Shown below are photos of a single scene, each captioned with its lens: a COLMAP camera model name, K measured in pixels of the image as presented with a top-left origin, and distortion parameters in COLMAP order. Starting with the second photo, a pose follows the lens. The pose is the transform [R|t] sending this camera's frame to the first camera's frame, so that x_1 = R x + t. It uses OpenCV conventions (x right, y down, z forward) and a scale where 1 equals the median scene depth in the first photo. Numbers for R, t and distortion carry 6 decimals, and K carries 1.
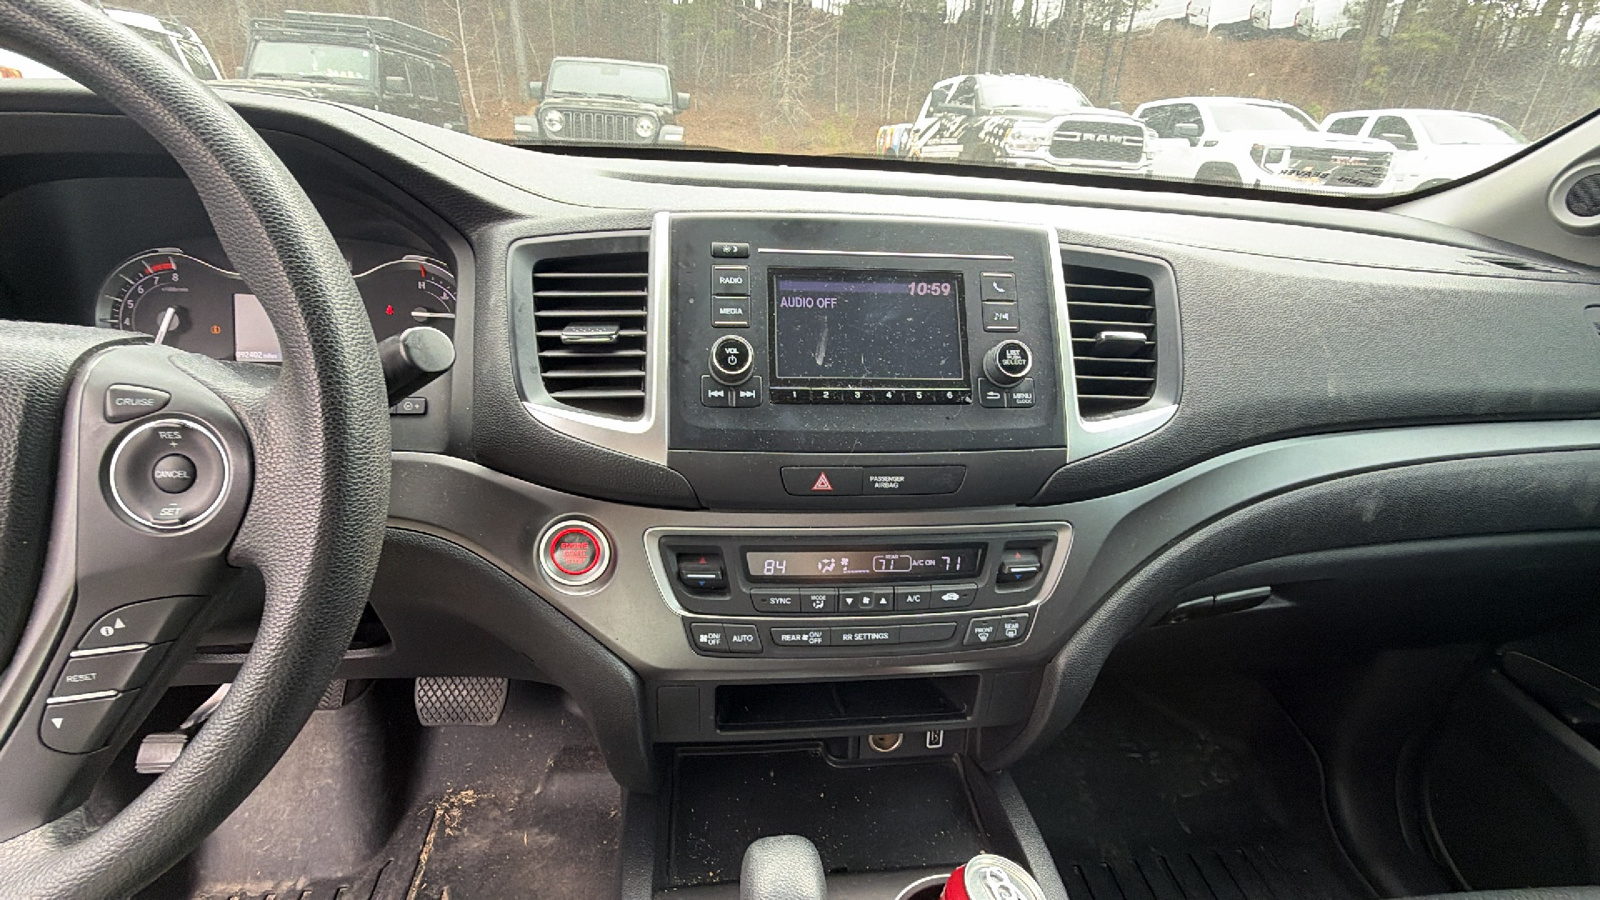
lens RADIAL K [[739.8, 0, 799.2], [0, 739.8, 450.4], [0, 0, 1]] dist [-0.000011, 0.000005]
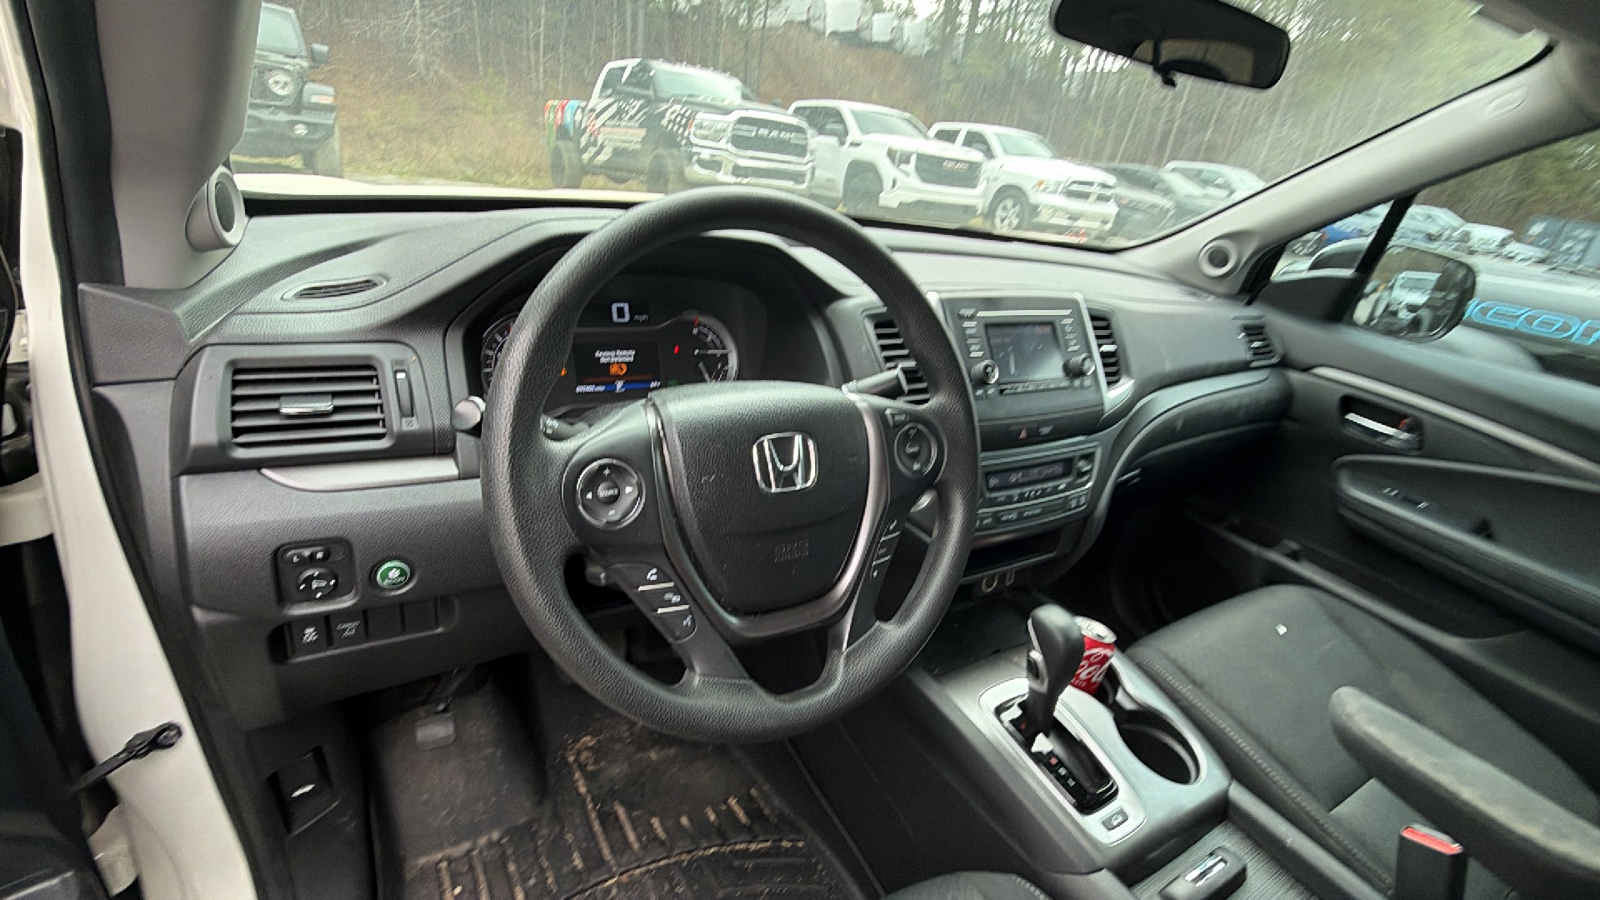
lens RADIAL K [[739.8, 0, 802.8], [0, 739.8, 450.8], [0, 0, 1]] dist [-0.000011, 0.000005]
pose [[0.900606, -0.108050, 0.420993, -0.648246], [0.094774, 0.994119, 0.052400, -0.033713], [-0.424178, -0.007293, 0.905549, -0.255846]]
